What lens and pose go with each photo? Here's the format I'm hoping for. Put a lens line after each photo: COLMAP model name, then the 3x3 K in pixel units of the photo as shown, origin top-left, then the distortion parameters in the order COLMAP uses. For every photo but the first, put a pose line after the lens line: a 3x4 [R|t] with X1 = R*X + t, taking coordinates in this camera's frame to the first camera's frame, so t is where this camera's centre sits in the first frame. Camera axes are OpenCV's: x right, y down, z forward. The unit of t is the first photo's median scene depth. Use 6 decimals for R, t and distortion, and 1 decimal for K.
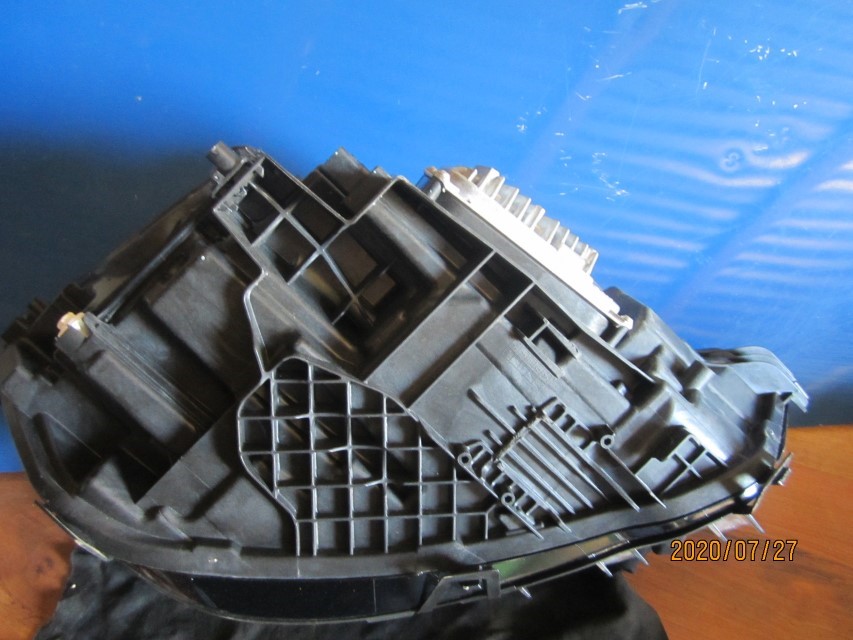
lens RADIAL K [[694.1, 0, 426.5], [0, 694.1, 320.0], [0, 0, 1]] dist [0.006852, 0.002080]
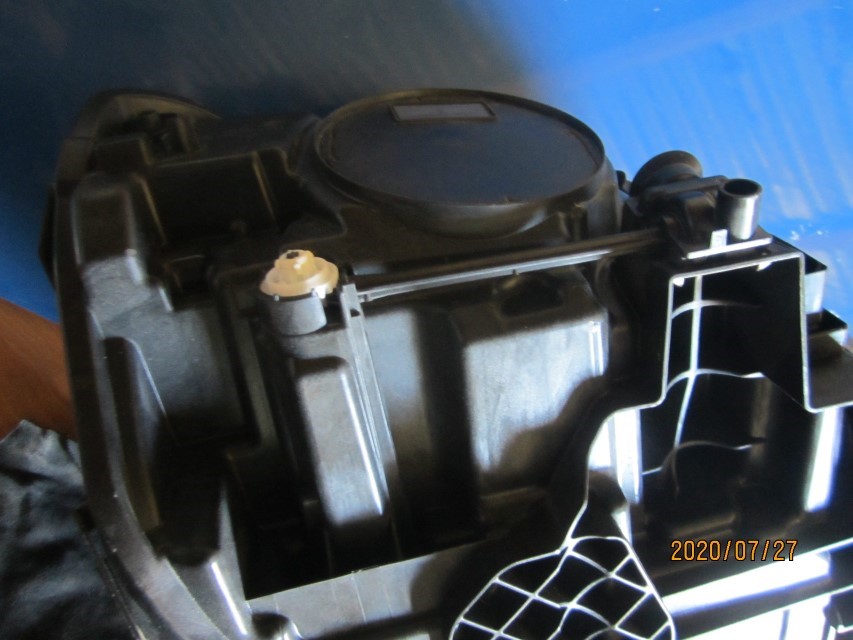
lens RADIAL K [[694.1, 0, 426.5], [0, 694.1, 320.0], [0, 0, 1]] dist [0.006852, 0.002080]
pose [[0.805933, 0.494276, 0.325828, -0.606213], [-0.551296, 0.827185, 0.108802, -0.078691], [-0.215742, -0.267315, 0.939148, 0.478648]]
